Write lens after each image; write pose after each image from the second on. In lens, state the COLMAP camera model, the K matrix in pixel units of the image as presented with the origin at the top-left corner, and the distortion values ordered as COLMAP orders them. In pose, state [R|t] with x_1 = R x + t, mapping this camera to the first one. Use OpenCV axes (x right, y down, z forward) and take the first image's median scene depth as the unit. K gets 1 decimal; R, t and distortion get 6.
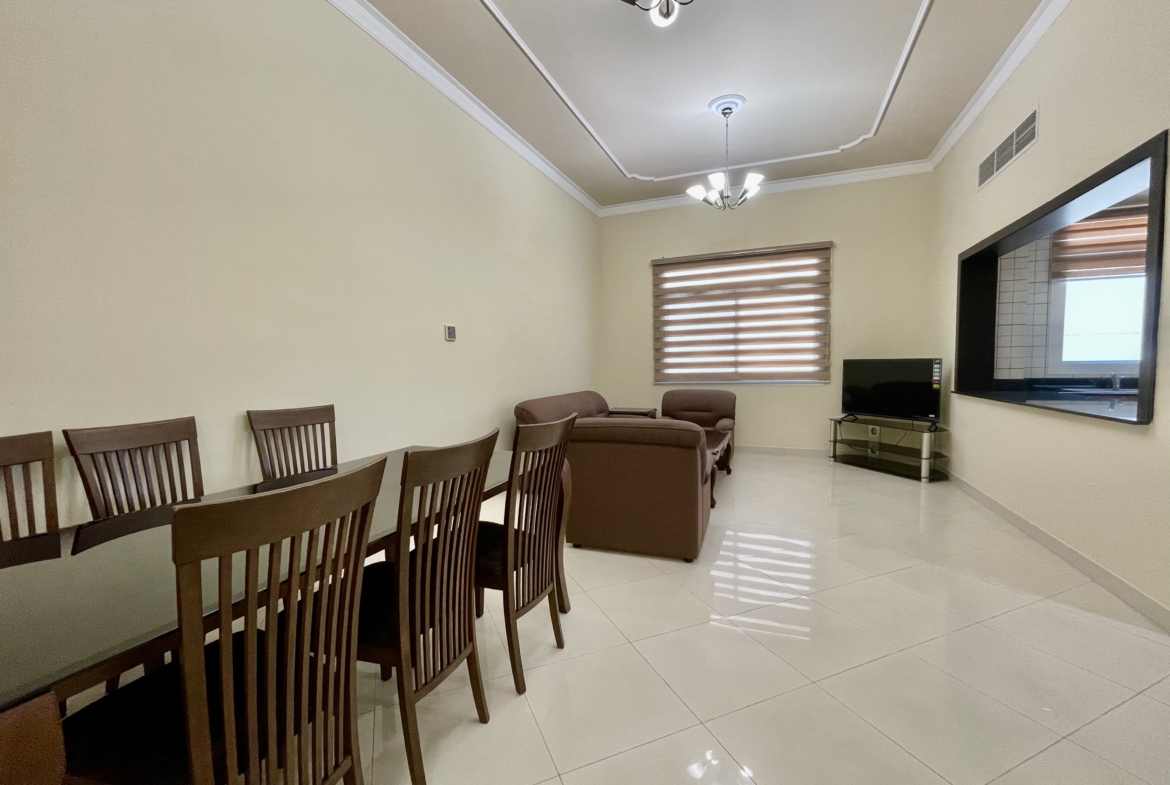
lens RADIAL K [[474.3, 0, 582.9], [0, 474.3, 393.8], [0, 0, 1]] dist [-0.002422, 0.003002]
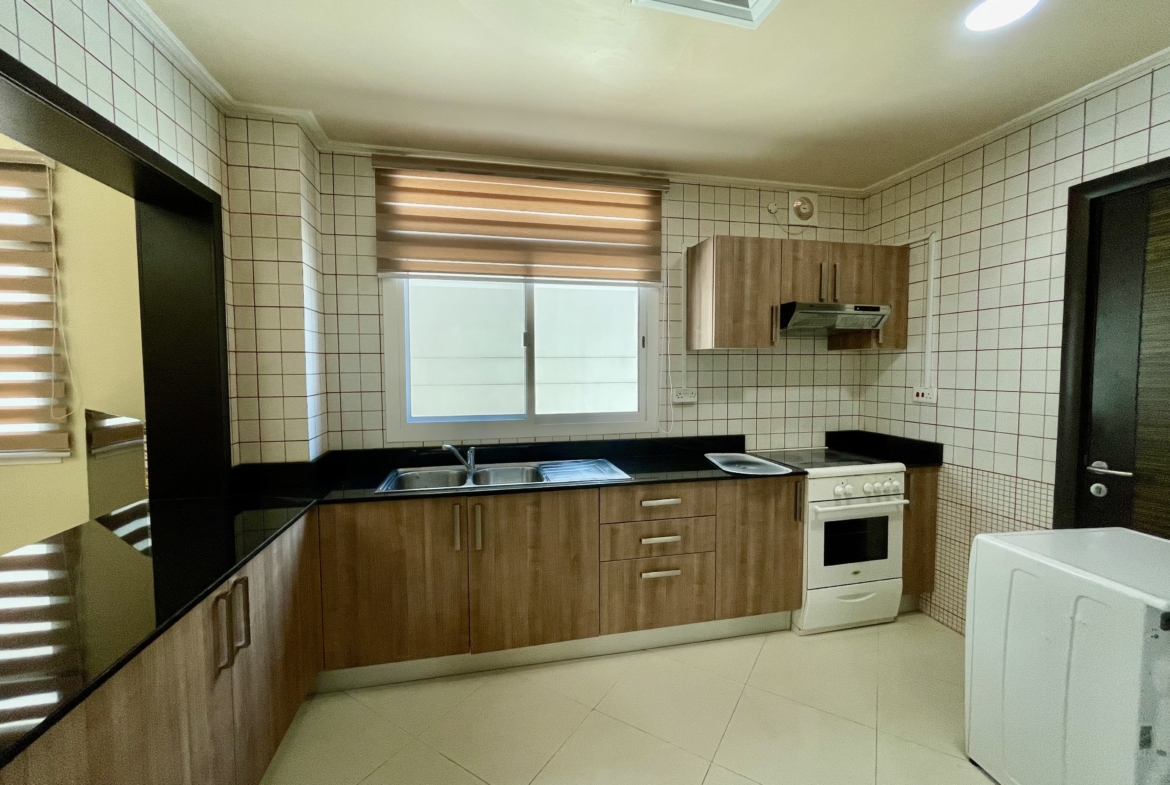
lens RADIAL K [[474.3, 0, 582.9], [0, 474.3, 393.8], [0, 0, 1]] dist [-0.002422, 0.003002]
pose [[0.822532, -0.020735, 0.568341, 0.669030], [0.029141, 0.999559, -0.005707, -0.068310], [-0.567972, 0.021256, 0.822773, 0.319256]]
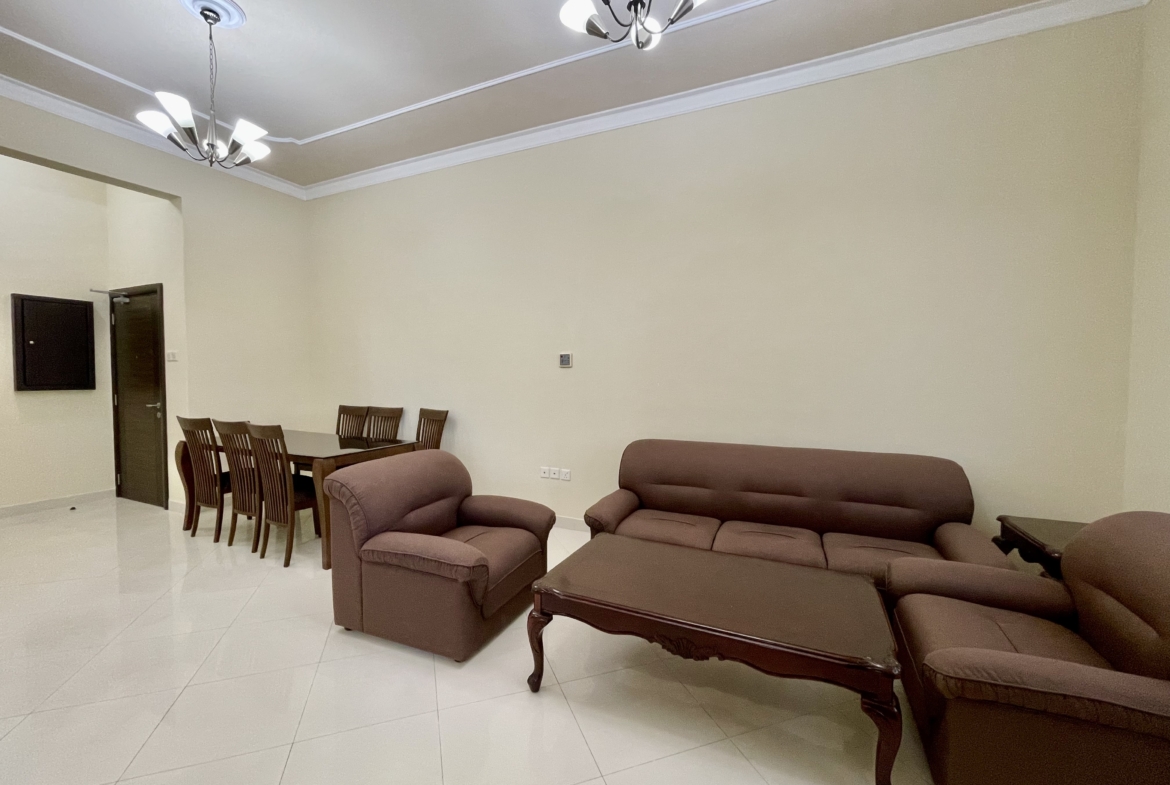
lens RADIAL K [[474.3, 0, 582.9], [0, 474.3, 393.8], [0, 0, 1]] dist [-0.002422, 0.003002]
pose [[-0.059195, 0.030146, -0.997791, 0.508809], [-0.078287, 0.996325, 0.034746, -0.059895], [0.995172, 0.080170, -0.056617, 0.712826]]
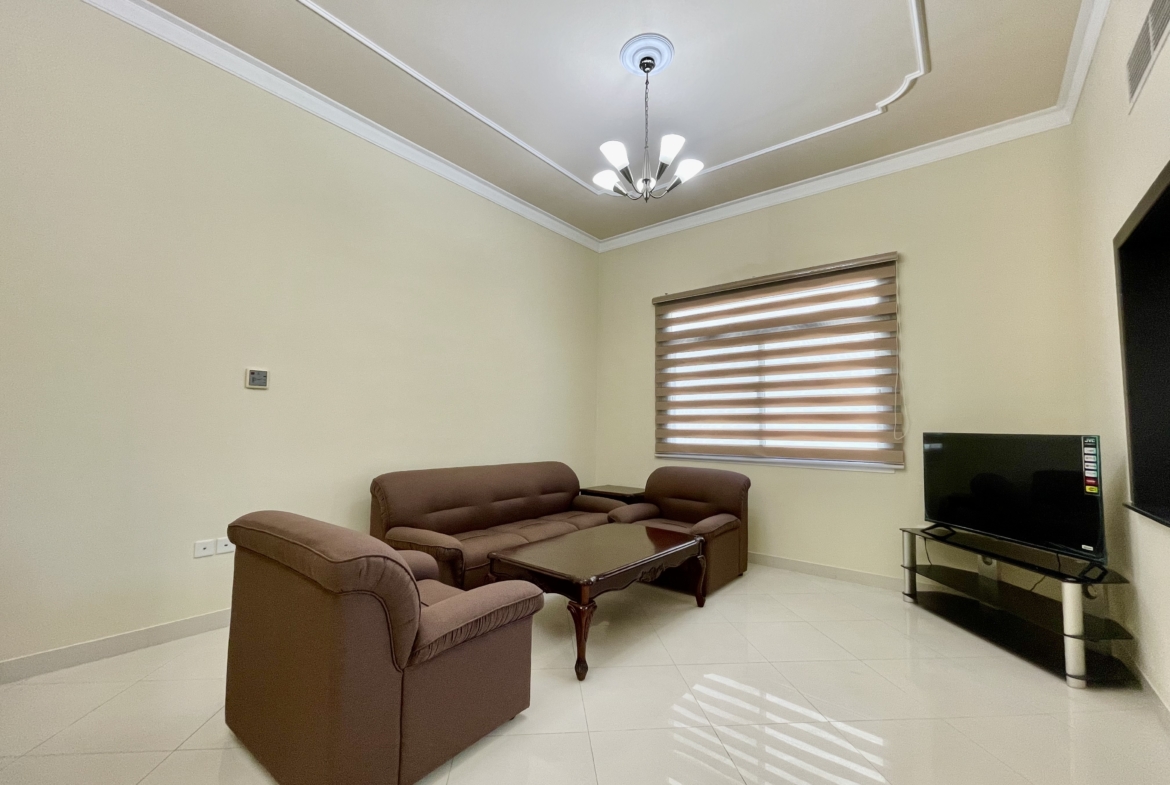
lens RADIAL K [[474.3, 0, 582.9], [0, 474.3, 393.8], [0, 0, 1]] dist [-0.002422, 0.003002]
pose [[0.956177, 0.011033, -0.292580, 0.295511], [-0.050374, 0.990588, -0.127270, -0.020749], [0.288422, 0.136431, 0.947734, 0.271078]]
